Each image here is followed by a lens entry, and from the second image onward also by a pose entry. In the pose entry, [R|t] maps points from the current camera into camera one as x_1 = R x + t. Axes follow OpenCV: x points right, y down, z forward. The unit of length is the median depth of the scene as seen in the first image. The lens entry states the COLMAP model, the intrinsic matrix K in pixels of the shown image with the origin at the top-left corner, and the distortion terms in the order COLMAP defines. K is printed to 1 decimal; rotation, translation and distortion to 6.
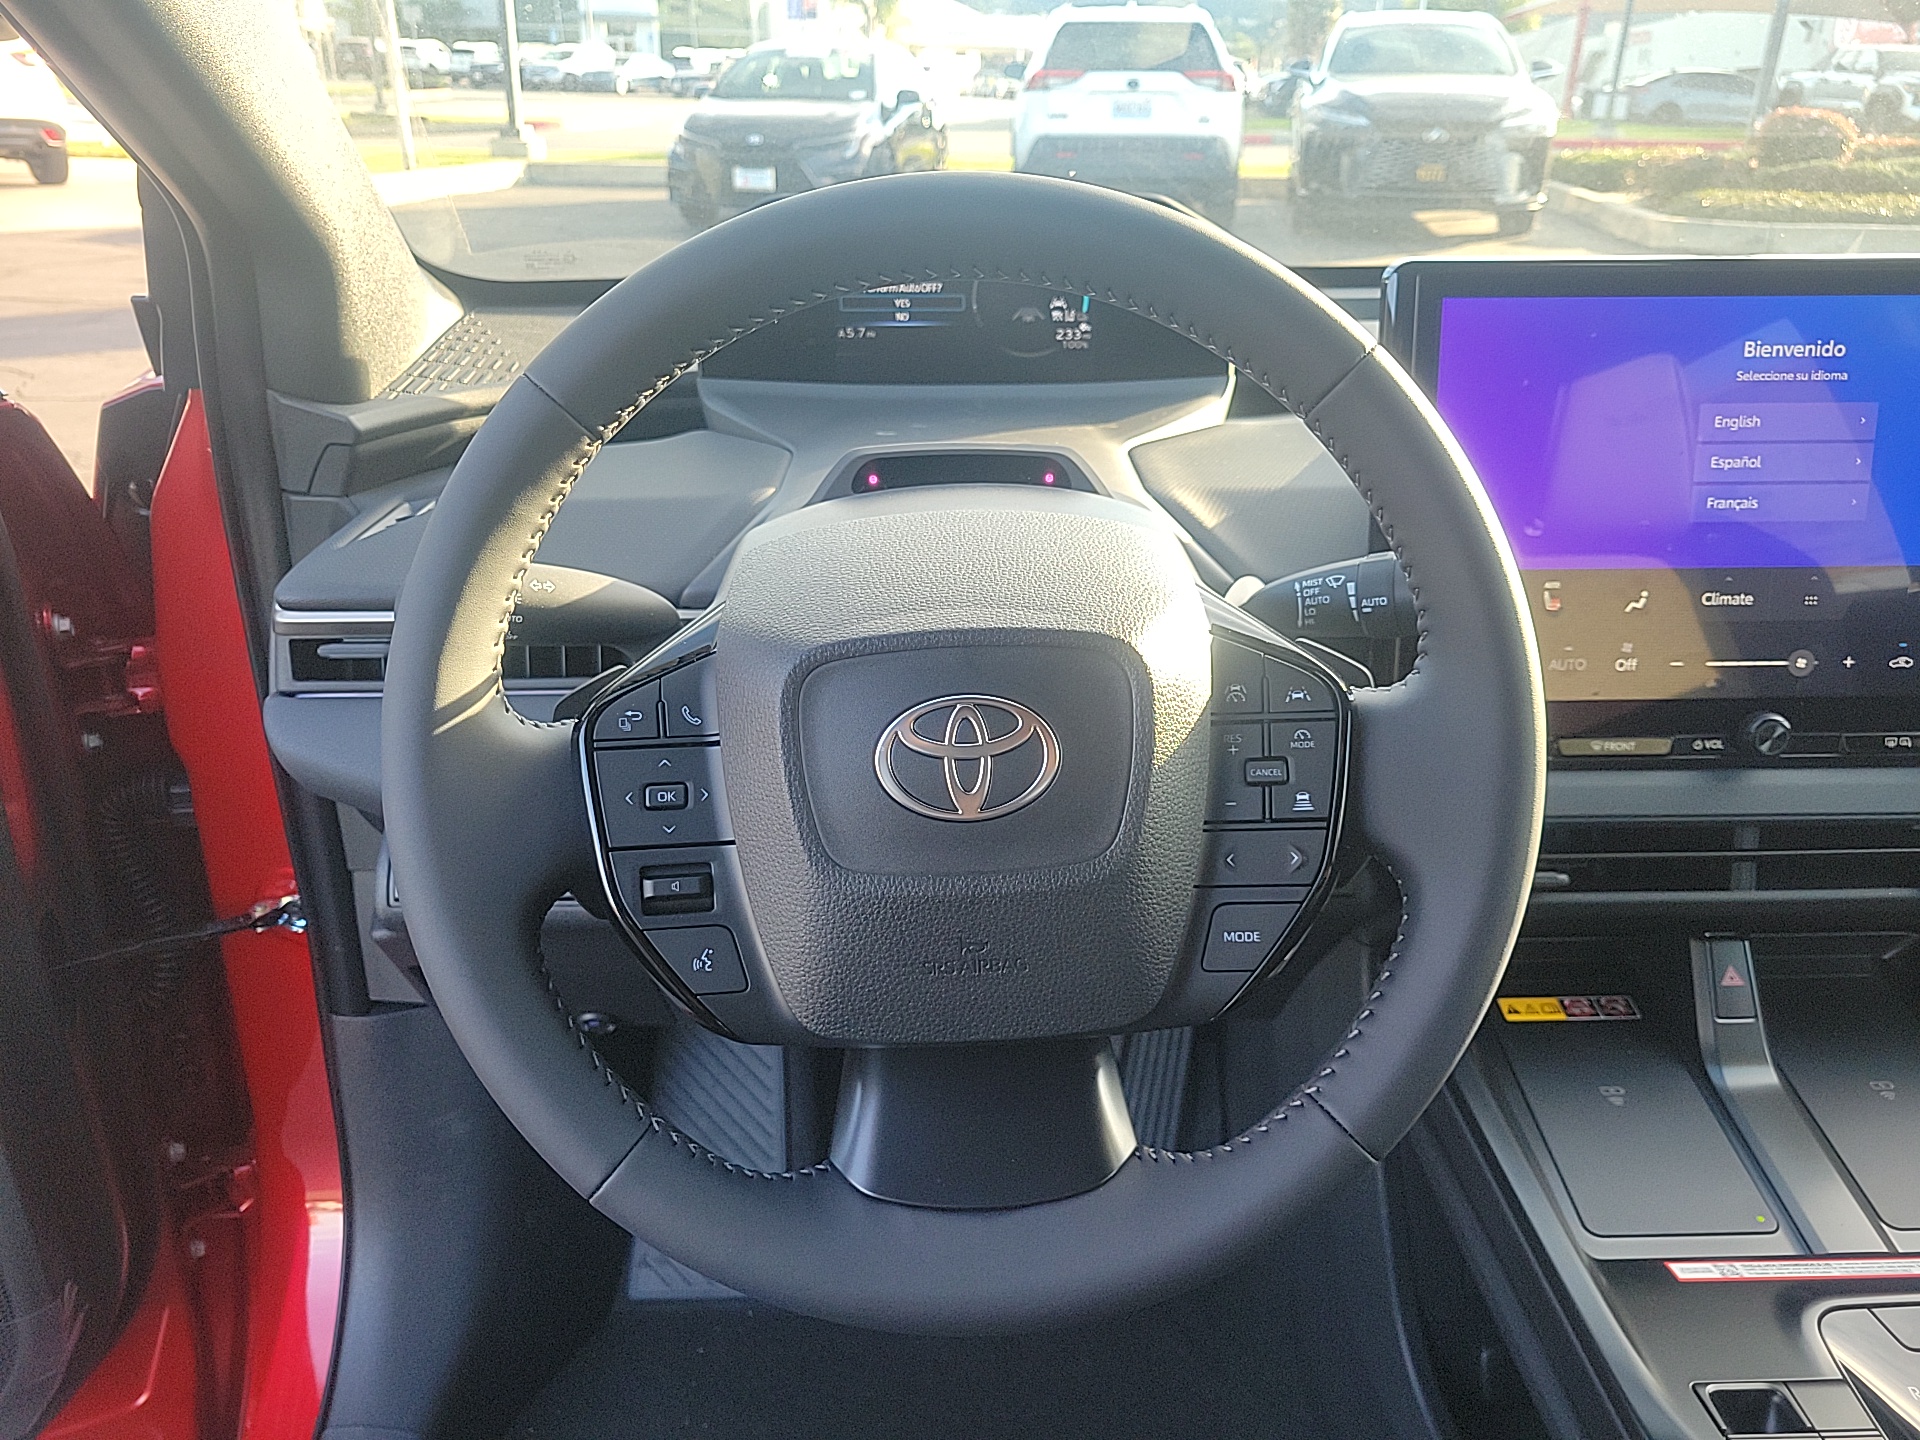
lens RADIAL K [[1483.8, 0, 973.1], [0, 1483.8, 713.4], [0, 0, 1]] dist [0.021654, 0.000705]
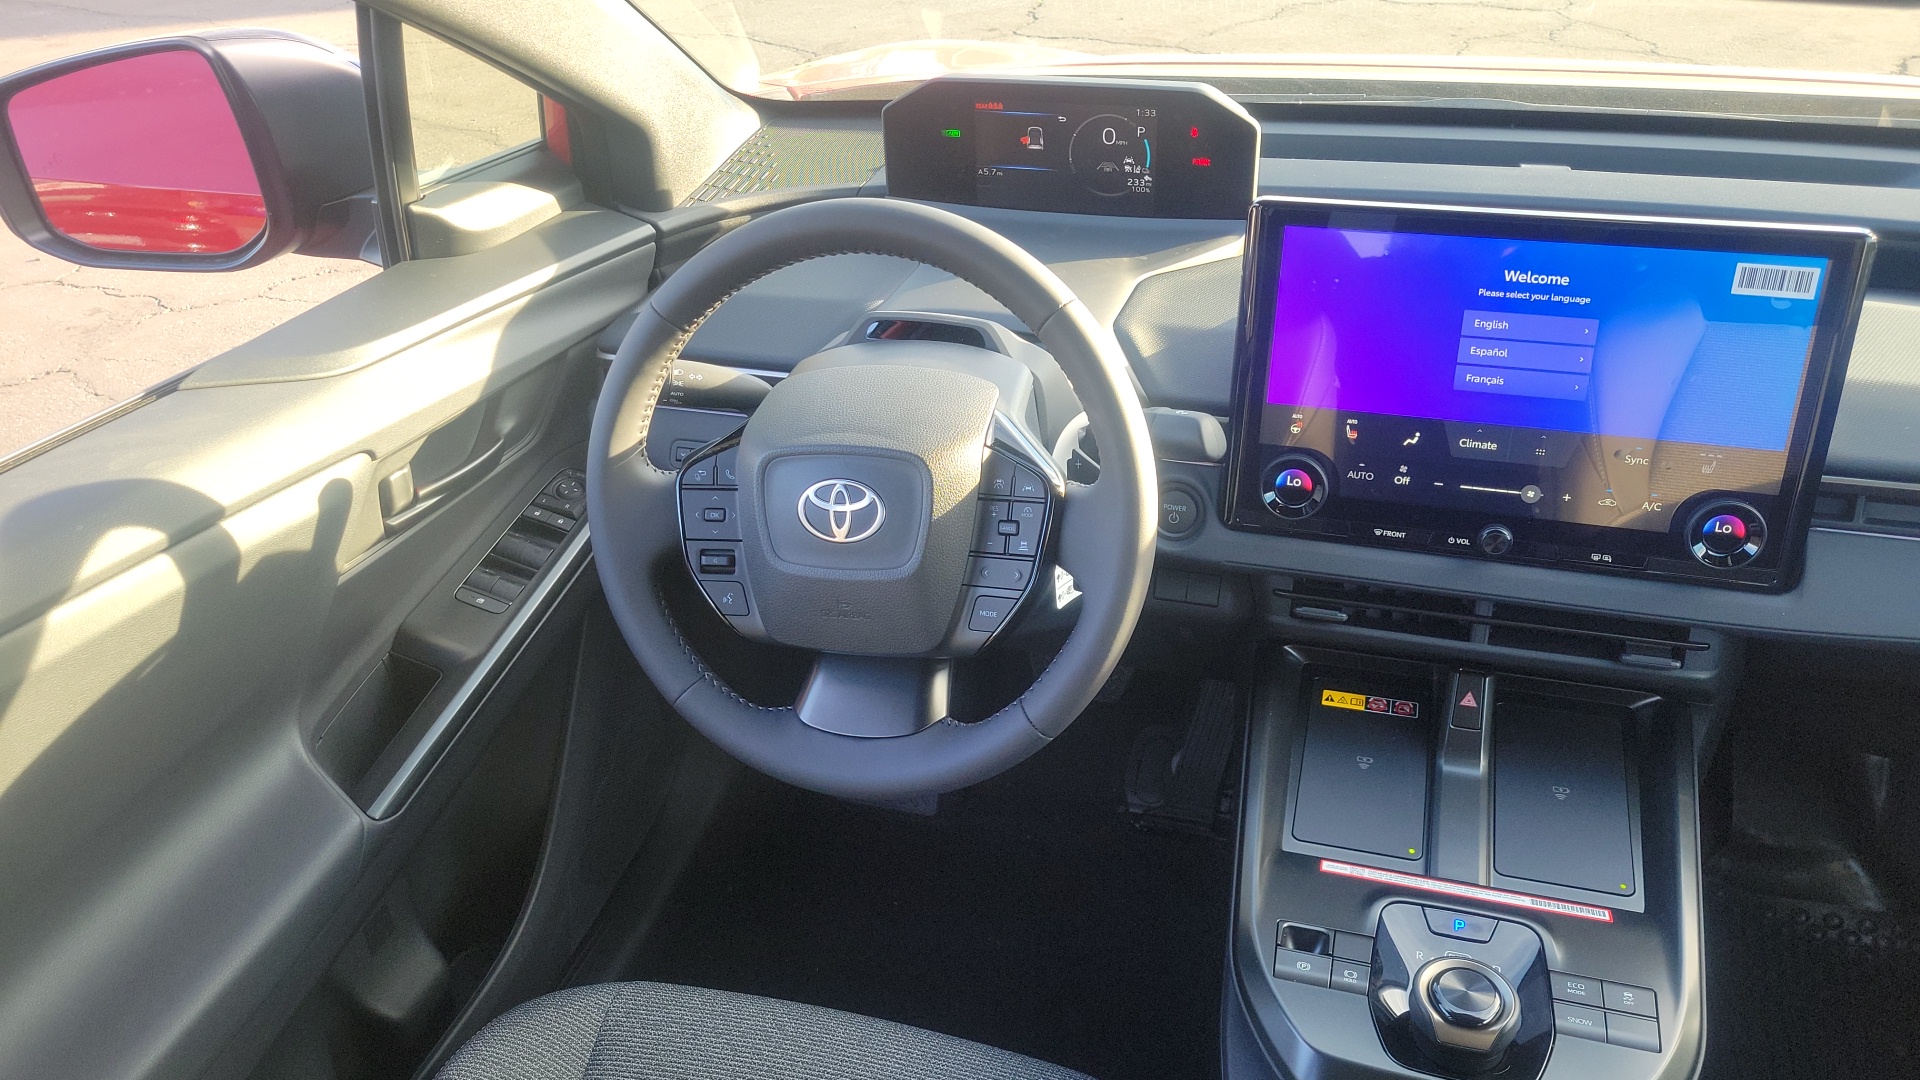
lens RADIAL K [[1468.5, 0, 966.0], [0, 1468.5, 541.7], [0, 0, 1]] dist [0.034472, -0.017576]
pose [[0.947515, 0.137142, -0.288803, 0.438819], [-0.094874, 0.983247, 0.155642, -0.151142], [0.305309, -0.120073, 0.944653, -0.482031]]
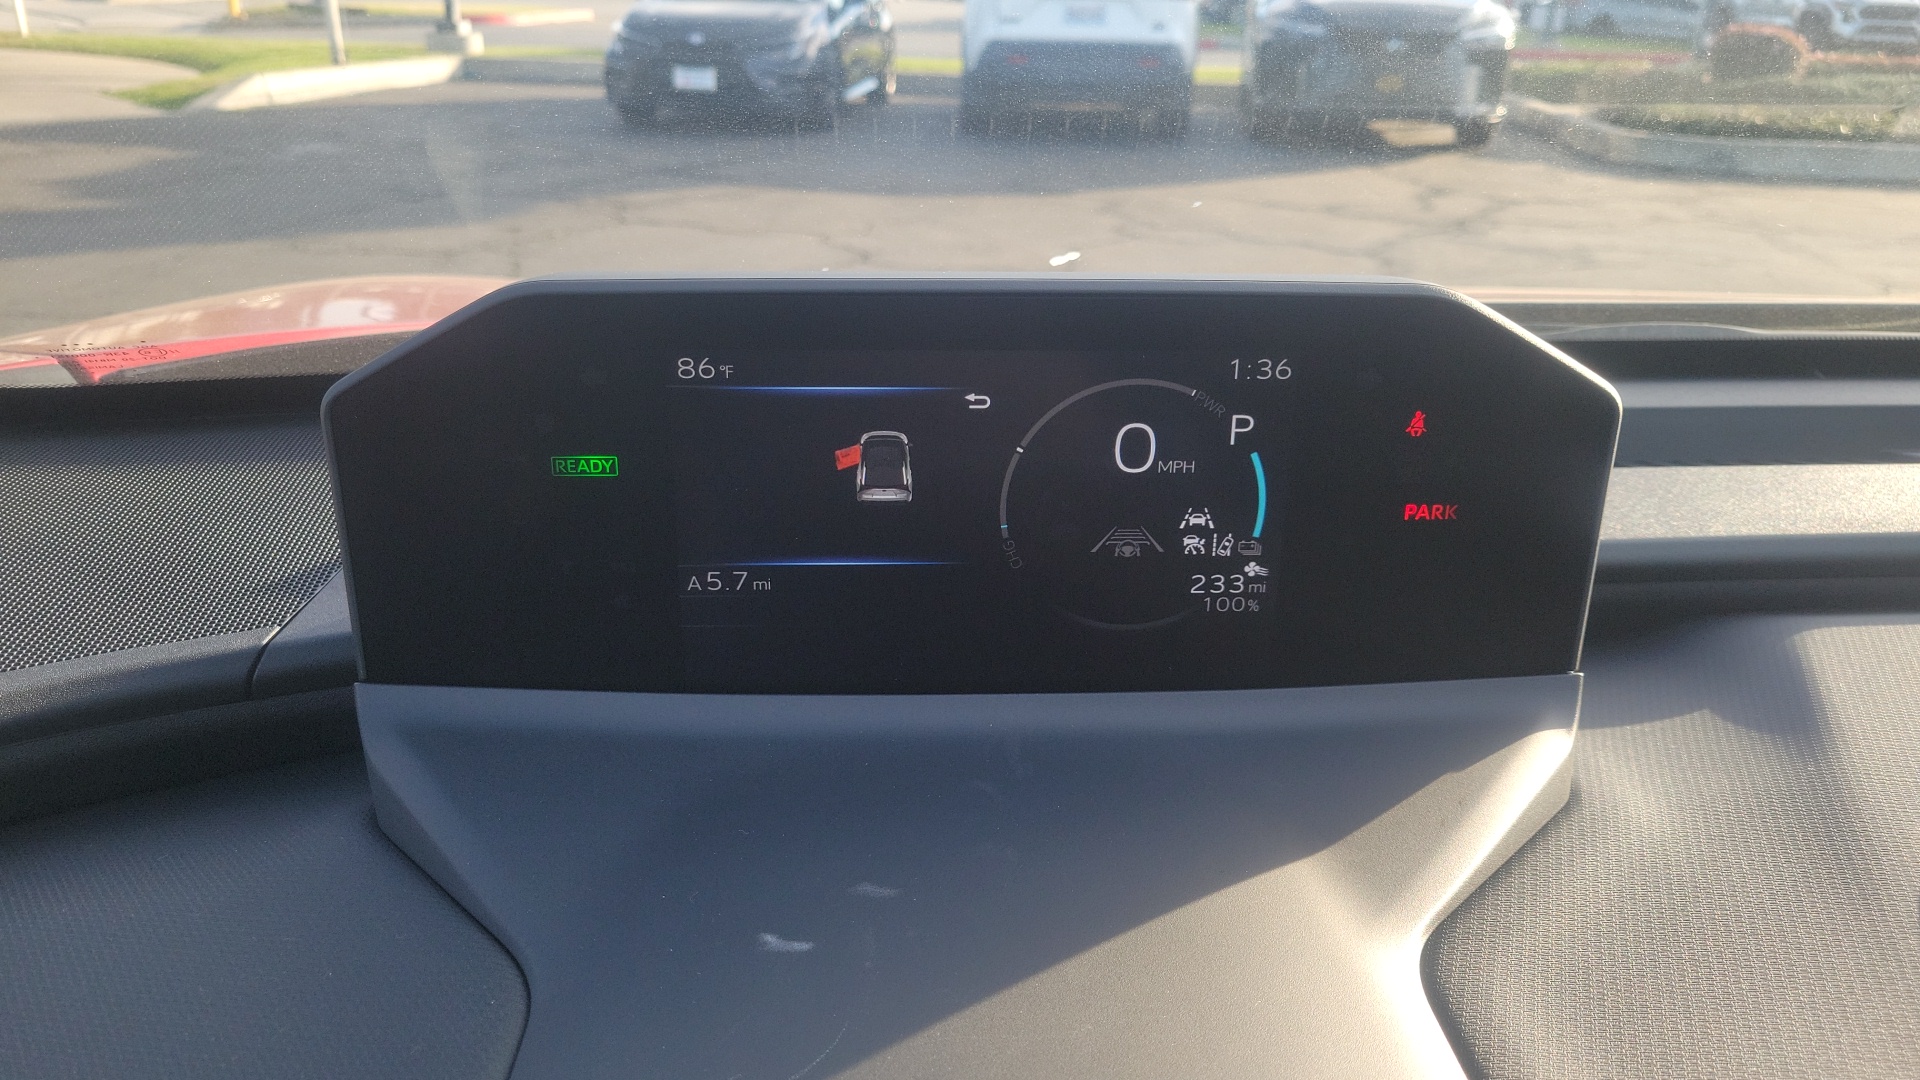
lens RADIAL K [[1468.5, 0, 965.6], [0, 1468.5, 534.5], [0, 0, 1]] dist [0.034472, -0.017576]
pose [[0.999439, 0.004470, 0.033194, -0.029541], [-0.003025, 0.999051, -0.043452, -0.307173], [-0.033357, 0.043328, 0.998504, 0.698852]]
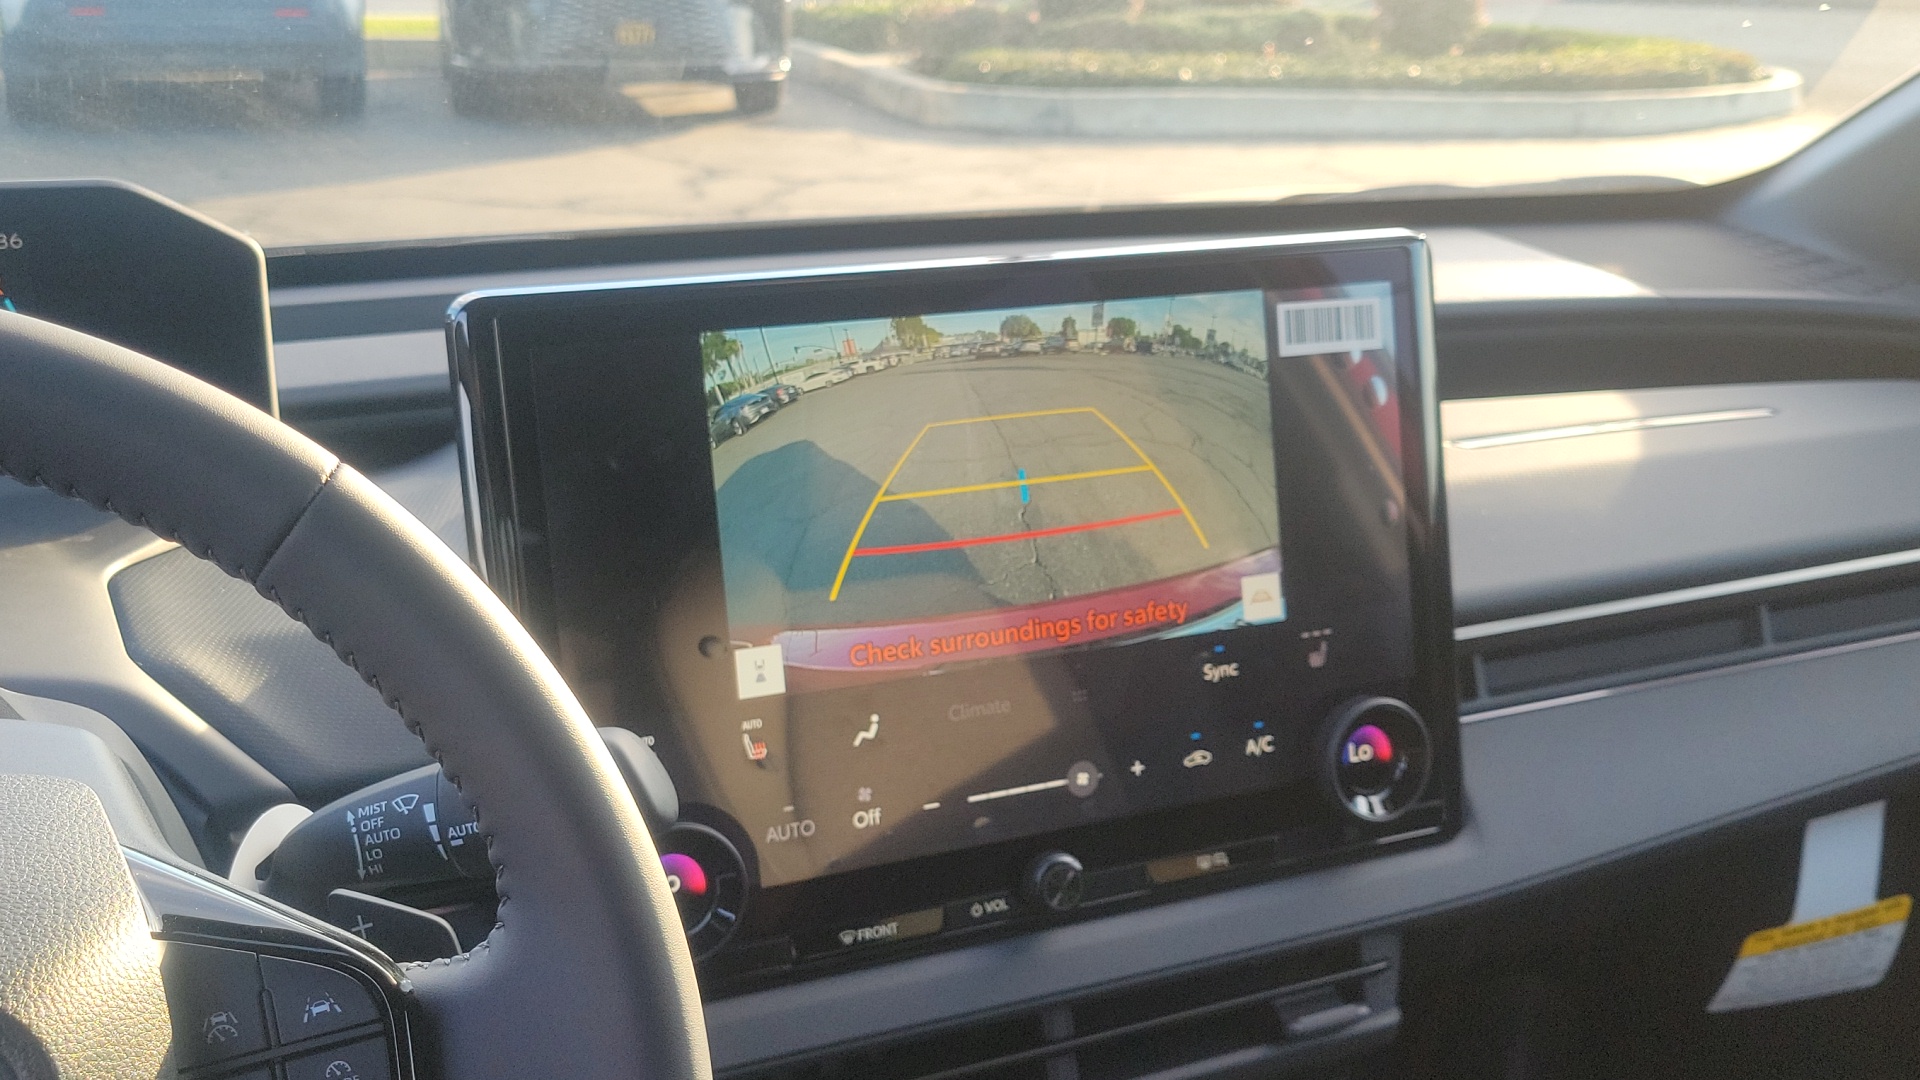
lens RADIAL K [[2198.6, 0, 976.9], [0, 2198.6, 549.1], [0, 0, 1]] dist [0.018976, 0.000000]
pose [[0.910378, -0.109002, 0.399162, 0.074710], [0.153769, 0.984715, -0.081803, -0.062667], [-0.384144, 0.135851, 0.913224, -0.003952]]
